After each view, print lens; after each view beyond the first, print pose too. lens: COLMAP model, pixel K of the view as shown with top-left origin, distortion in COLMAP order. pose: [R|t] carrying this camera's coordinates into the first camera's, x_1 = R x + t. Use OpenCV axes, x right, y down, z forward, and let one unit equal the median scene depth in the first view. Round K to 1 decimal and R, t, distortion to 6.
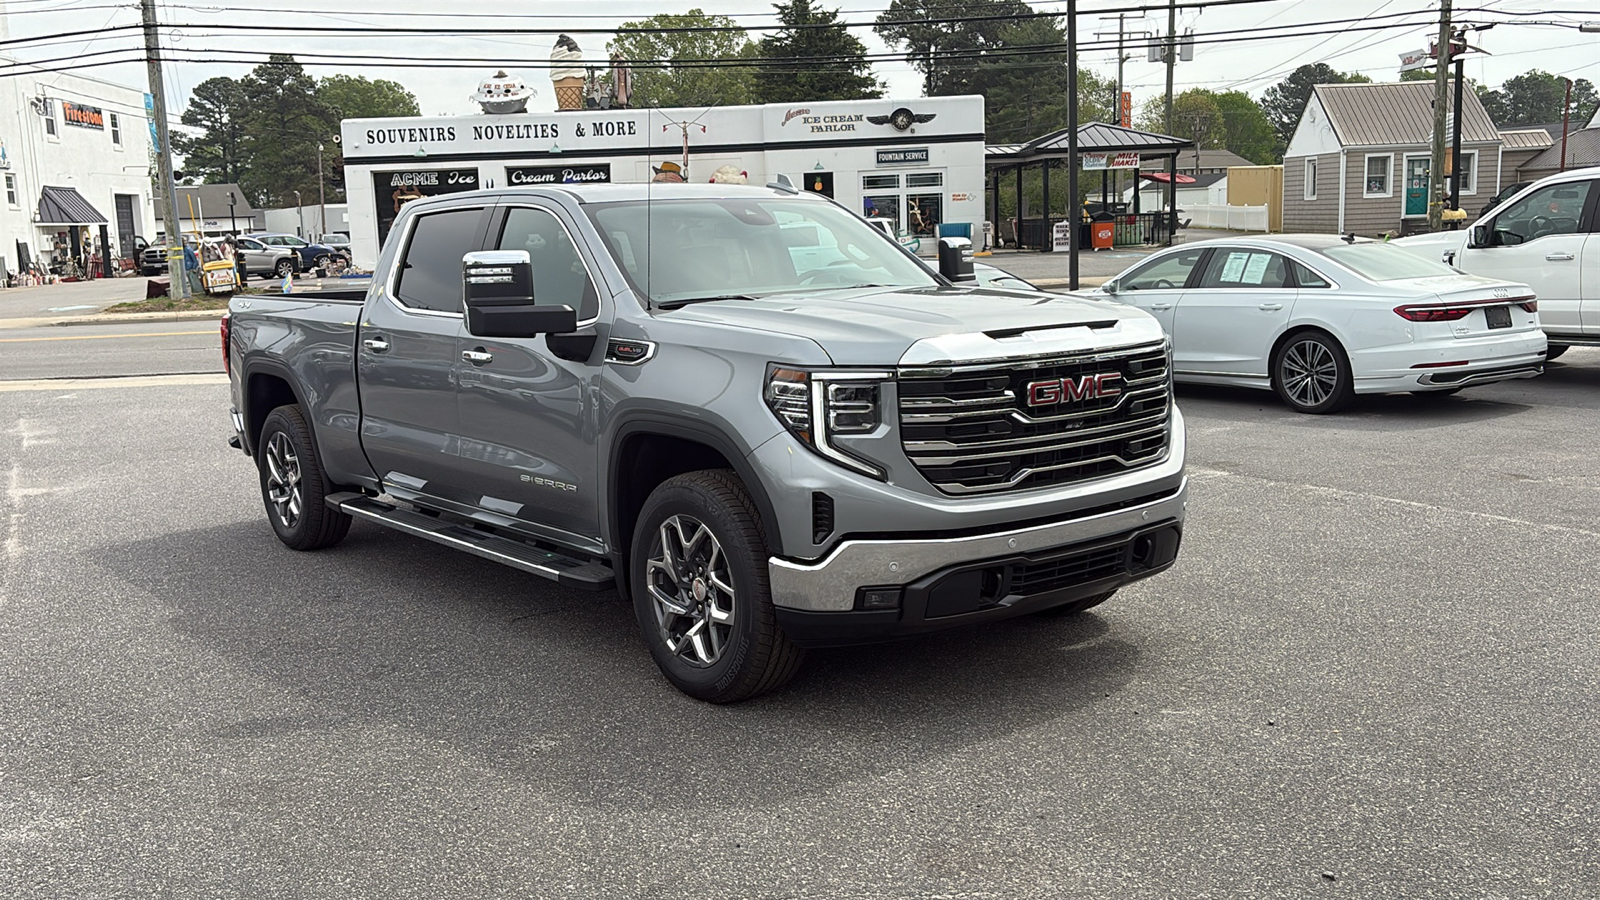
lens RADIAL K [[1454.1, 0, 763.4], [0, 1454.1, 455.1], [0, 0, 1]] dist [0.086281, -0.133445]
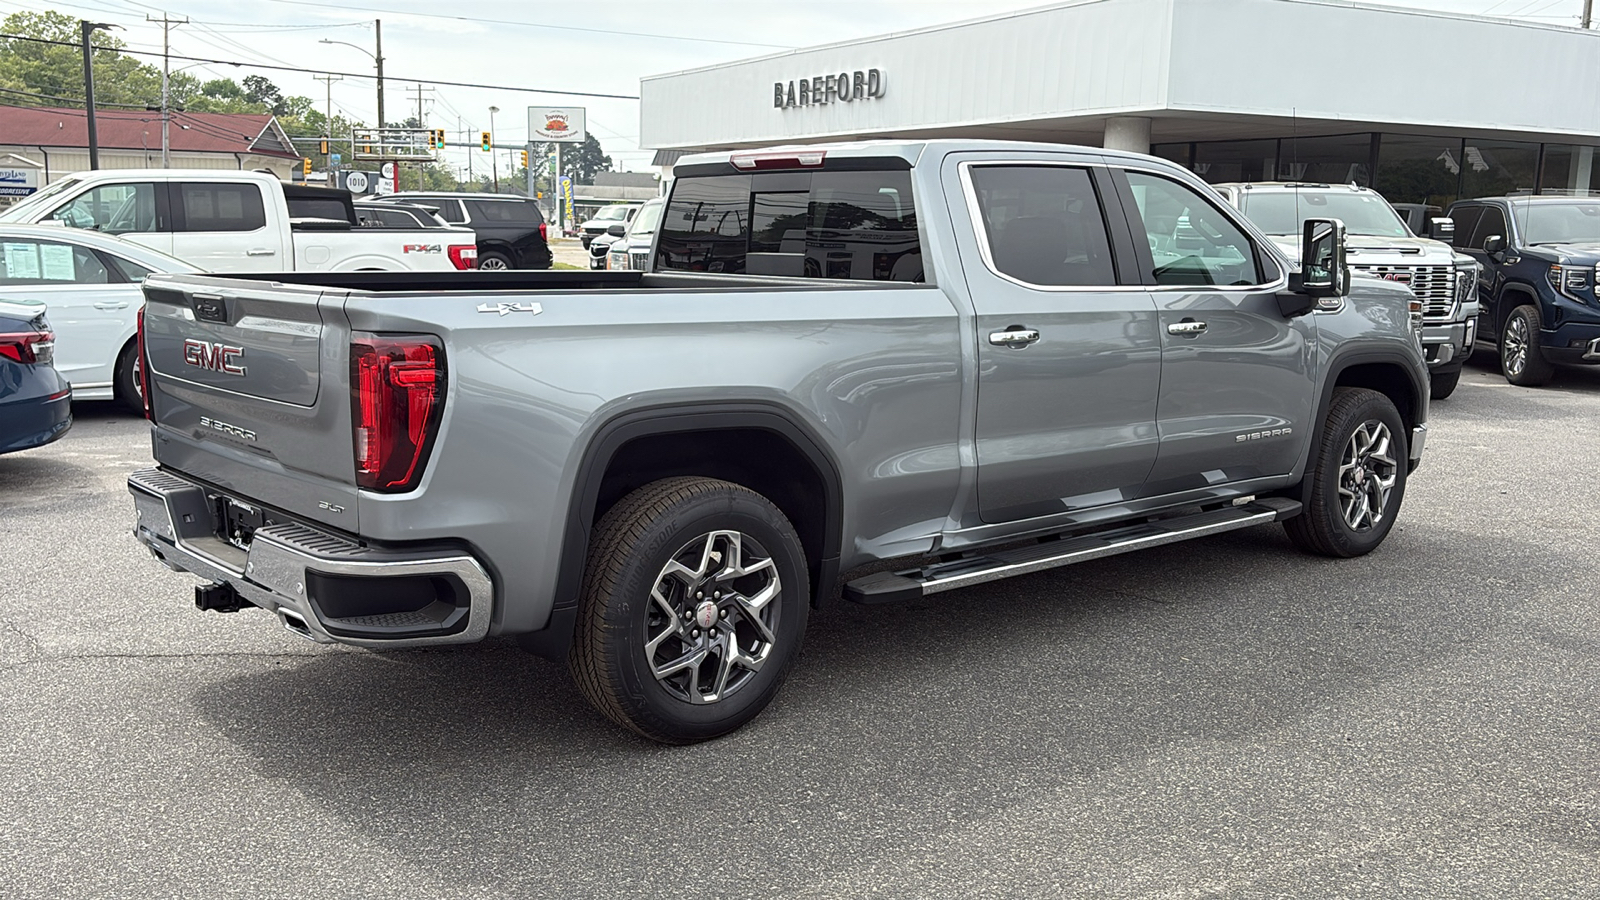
lens RADIAL K [[1454.9, 0, 777.2], [0, 1454.9, 447.4], [0, 0, 1]] dist [0.047032, -0.037155]
pose [[-0.027086, -0.120146, 0.992387, -0.128339], [0.137215, 0.982907, 0.122743, -0.016262], [-0.990171, 0.139495, -0.010138, 0.144288]]
